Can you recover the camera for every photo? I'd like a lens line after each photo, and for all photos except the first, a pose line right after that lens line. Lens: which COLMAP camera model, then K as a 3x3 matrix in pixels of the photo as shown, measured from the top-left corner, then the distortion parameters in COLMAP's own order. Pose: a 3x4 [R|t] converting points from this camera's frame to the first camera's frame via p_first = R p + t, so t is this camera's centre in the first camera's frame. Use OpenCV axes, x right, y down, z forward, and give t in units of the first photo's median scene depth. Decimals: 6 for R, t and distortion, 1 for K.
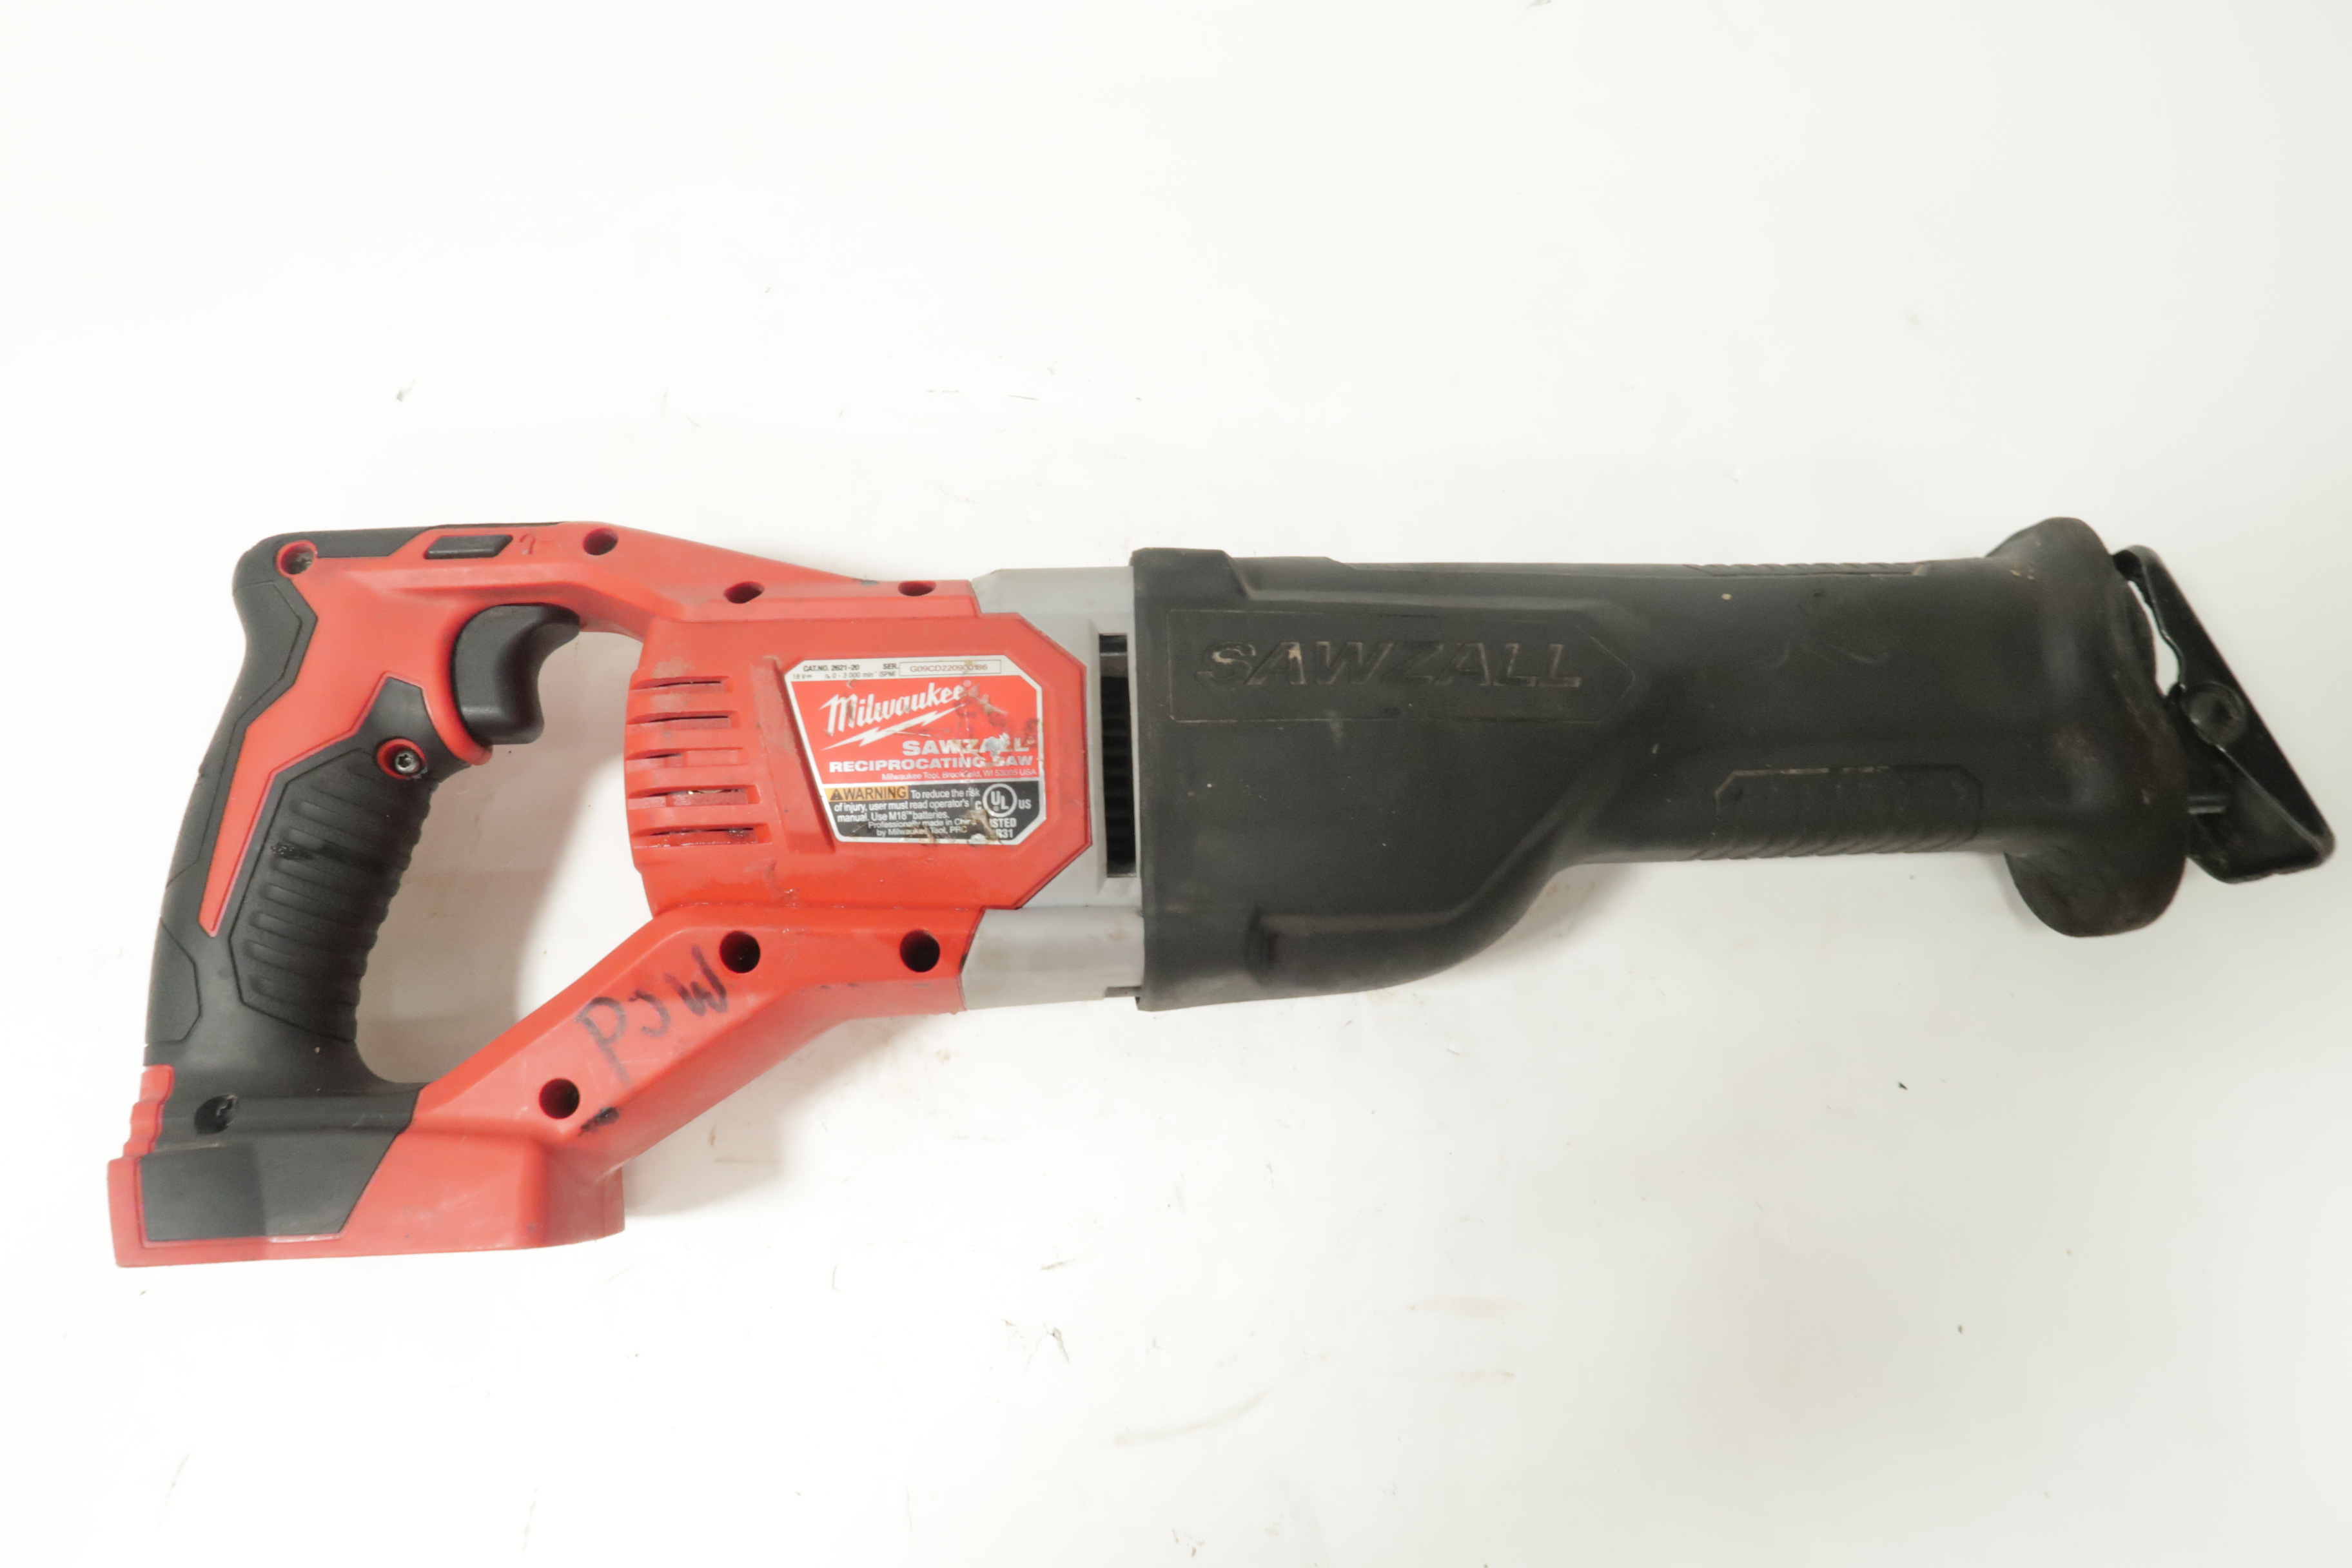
lens RADIAL K [[1615.9, 0, 1177.1], [0, 1615.9, 776.0], [0, 0, 1]] dist [-0.013795, -0.001647]
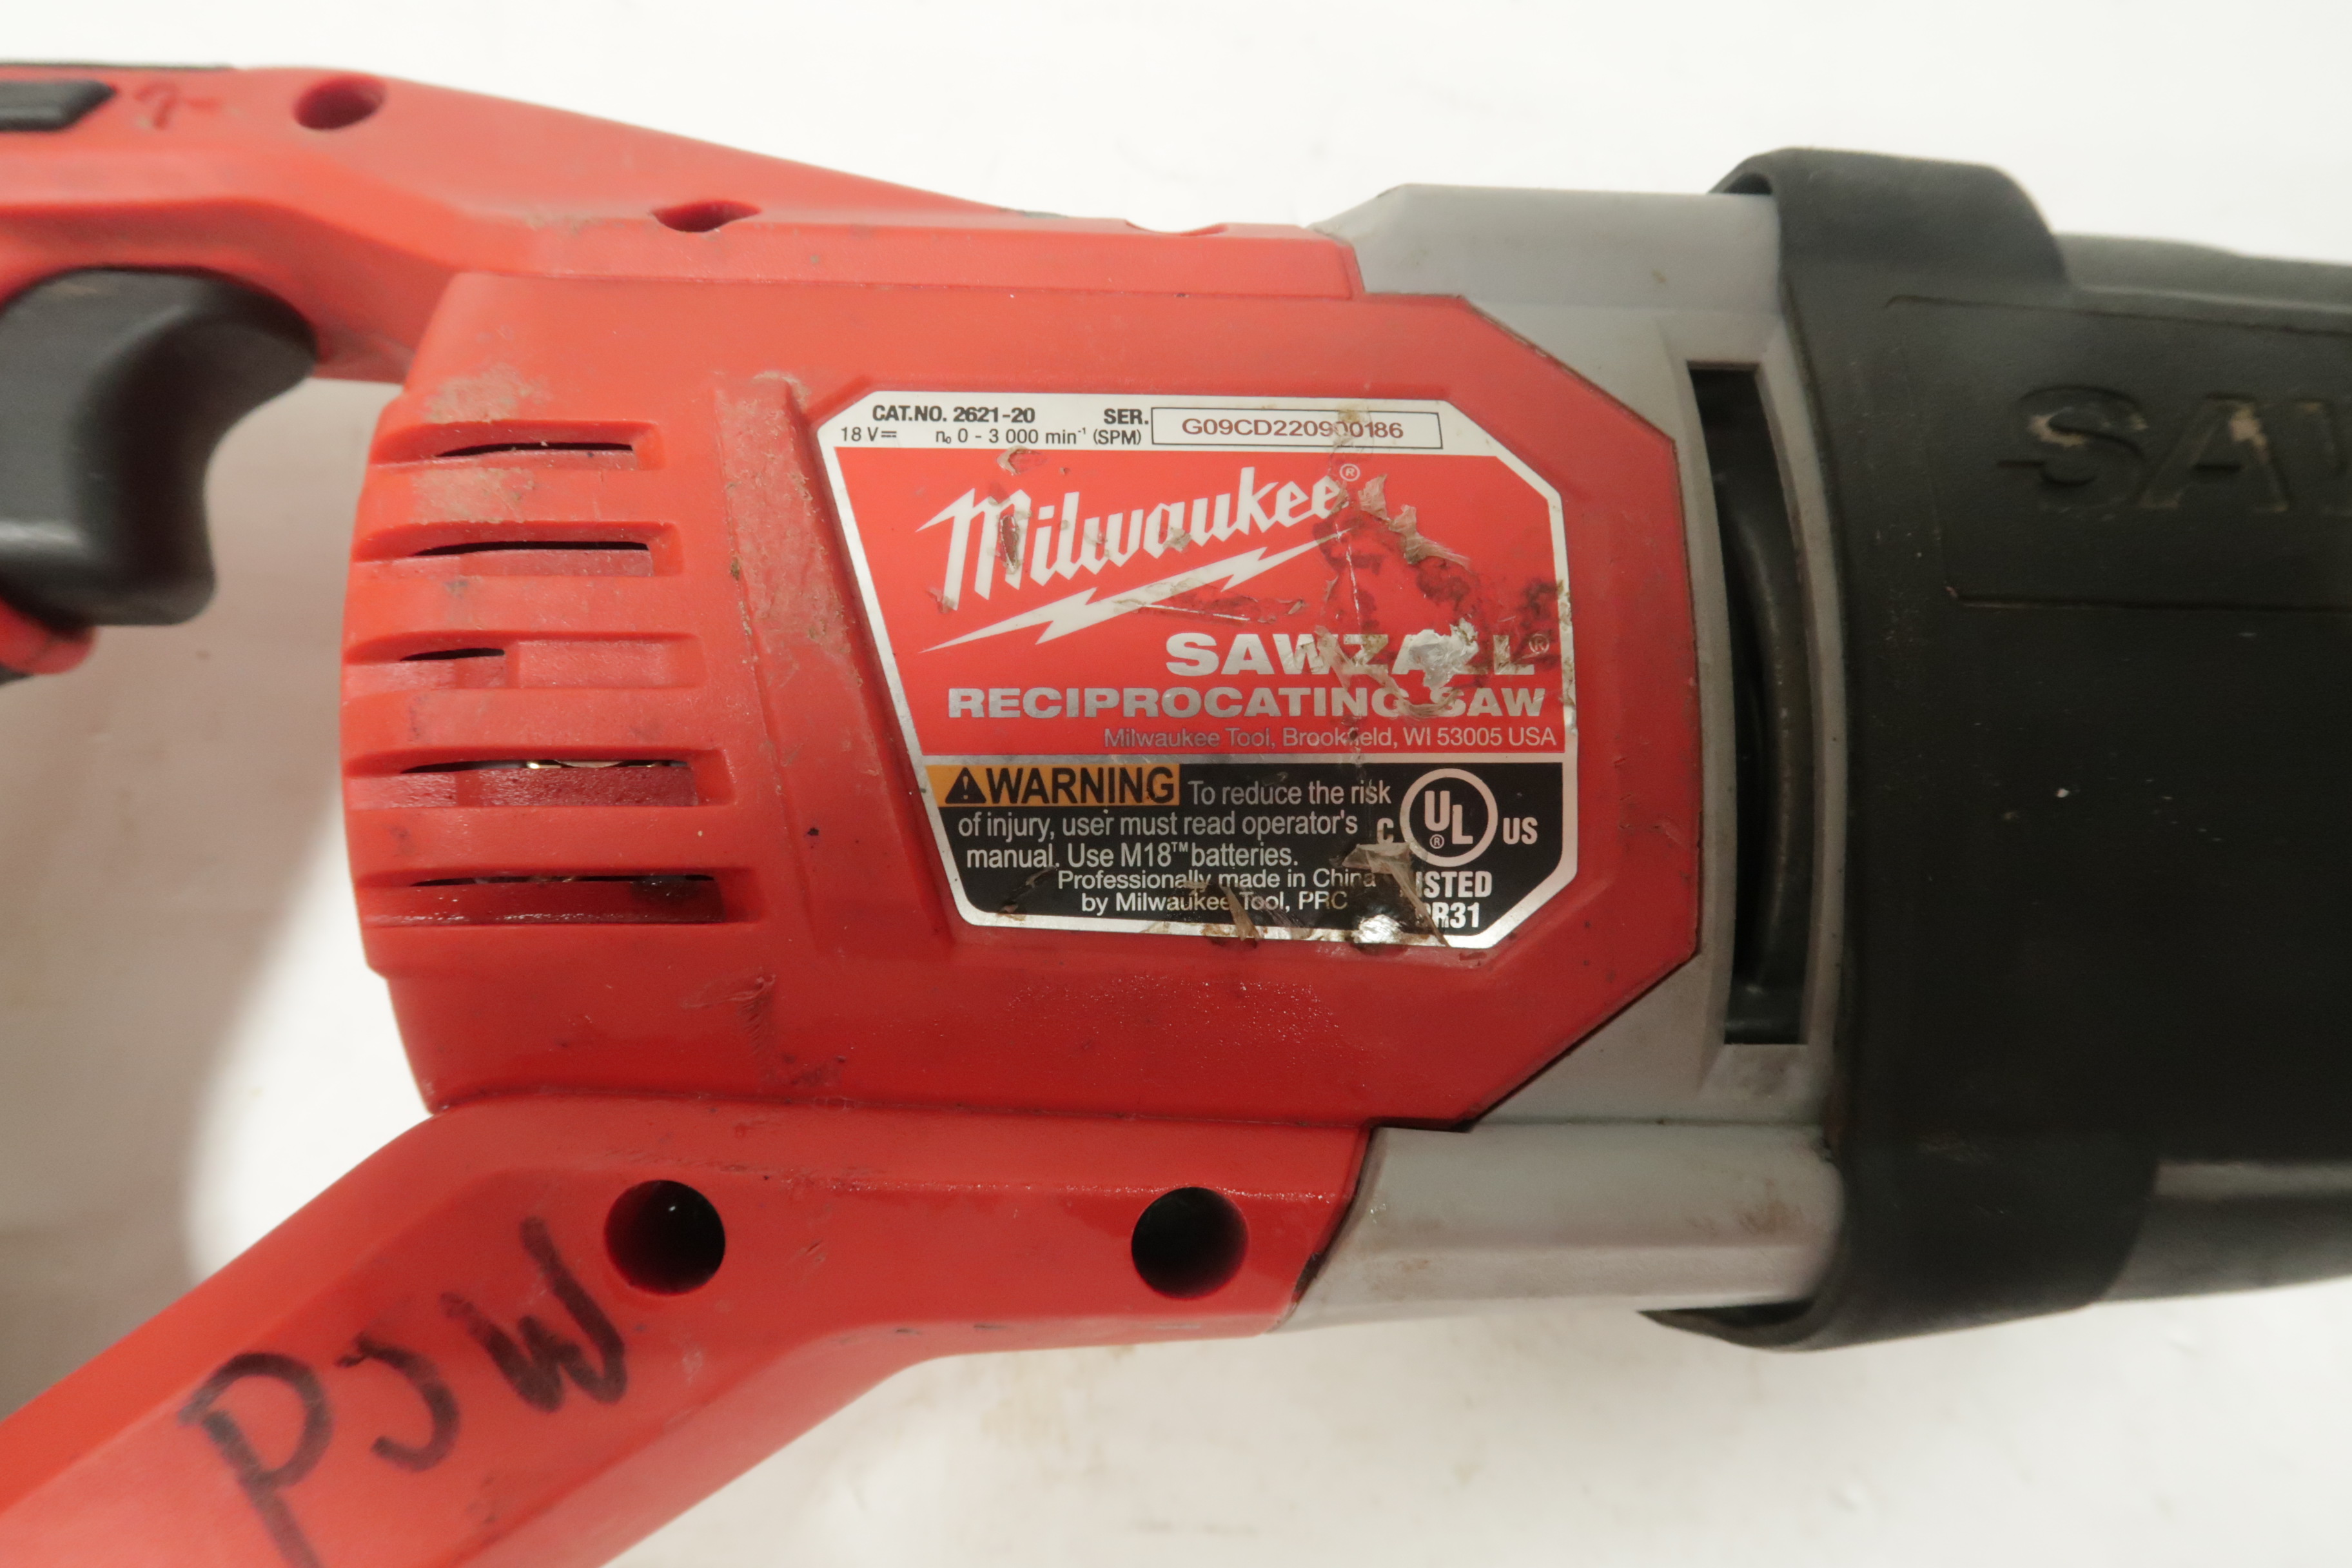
lens RADIAL K [[1615.9, 0, 1178.6], [0, 1615.9, 791.7], [0, 0, 1]] dist [-0.013795, -0.001647]
pose [[0.999415, 0.032484, 0.010670, -0.168905], [-0.032786, 0.999027, 0.029488, 0.001453], [-0.009702, -0.029821, 0.999508, 0.660087]]
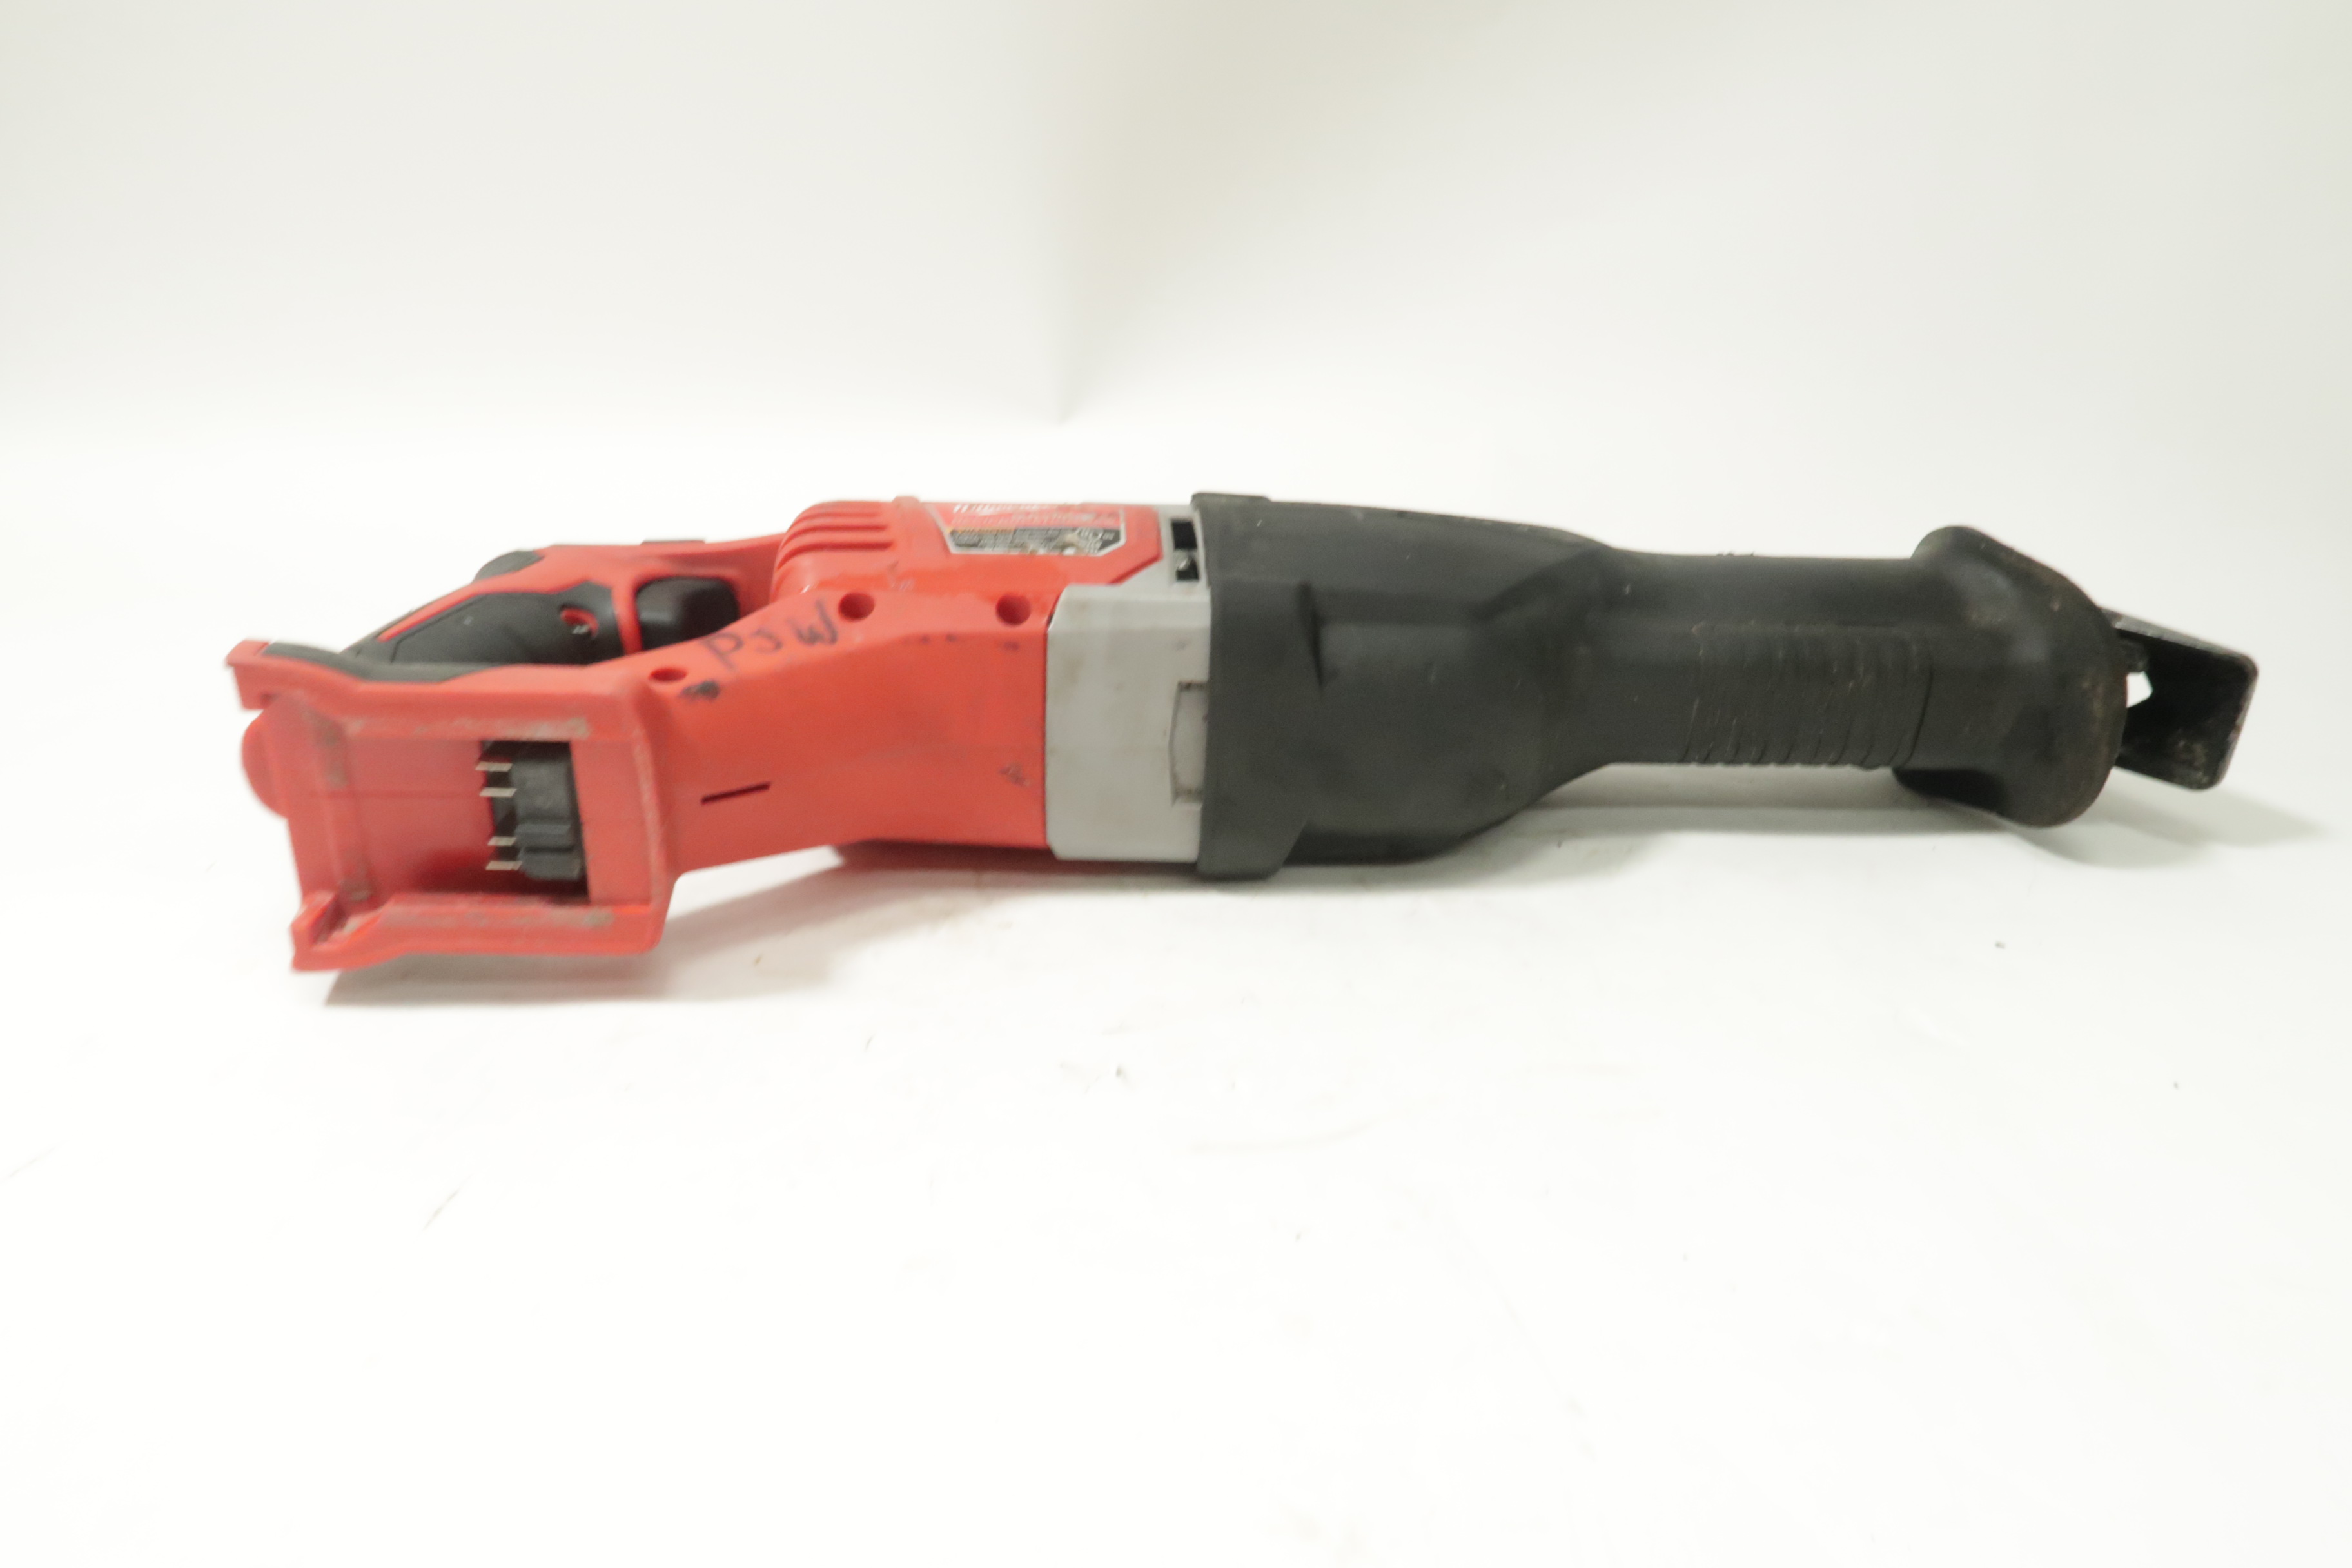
lens RADIAL K [[1615.9, 0, 1172.3], [0, 1615.9, 786.7], [0, 0, 1]] dist [-0.013795, -0.001647]
pose [[0.999841, -0.013951, -0.011107, -0.035164], [0.000092, 0.626900, -0.779100, 1.080020], [0.017832, 0.778975, 0.626802, 0.381791]]
